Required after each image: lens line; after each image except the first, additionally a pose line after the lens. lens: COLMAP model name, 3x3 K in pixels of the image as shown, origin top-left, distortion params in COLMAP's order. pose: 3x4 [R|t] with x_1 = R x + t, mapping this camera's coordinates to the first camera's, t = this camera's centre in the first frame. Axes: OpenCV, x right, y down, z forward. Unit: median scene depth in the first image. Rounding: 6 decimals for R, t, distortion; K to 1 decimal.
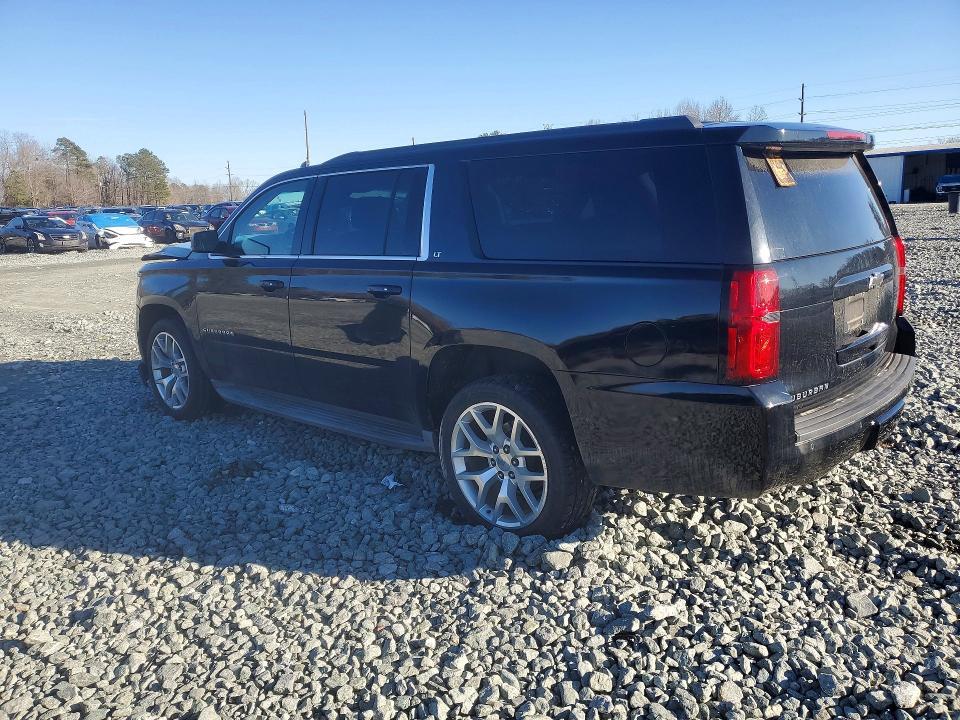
lens RADIAL K [[774.6, 0, 480.0], [0, 774.6, 360.0], [0, 0, 1]] dist [0.000384, 0.000815]
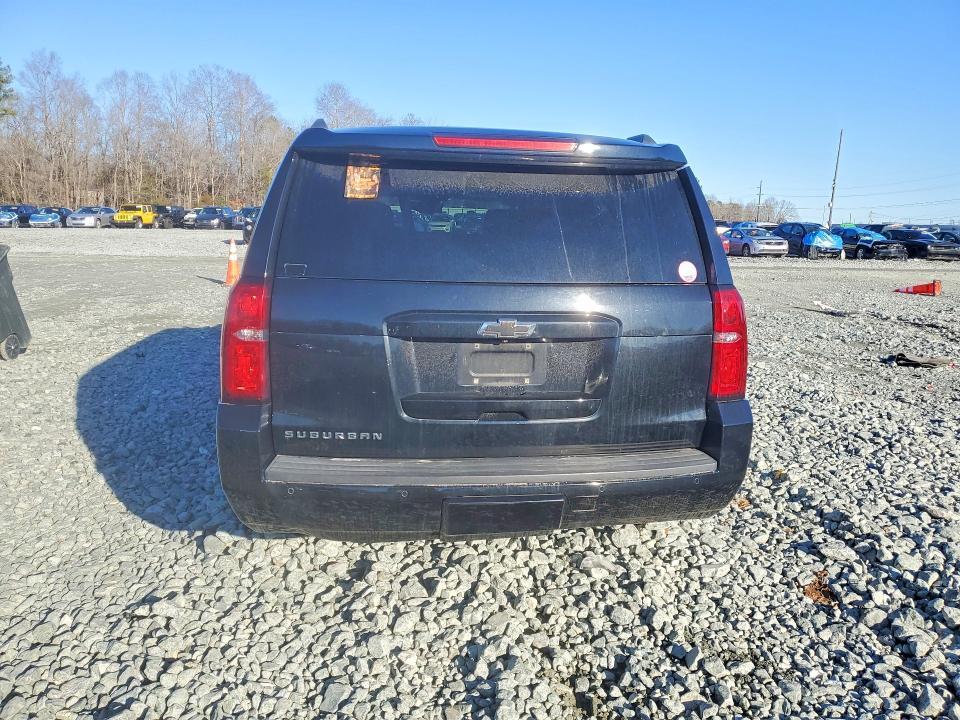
lens RADIAL K [[774.6, 0, 480.0], [0, 774.6, 360.0], [0, 0, 1]] dist [0.000384, 0.000815]
pose [[0.773687, 0.178879, -0.607791, 0.682261], [-0.193422, 0.980205, 0.042268, -0.069009], [0.603321, 0.084858, 0.792971, 0.264938]]
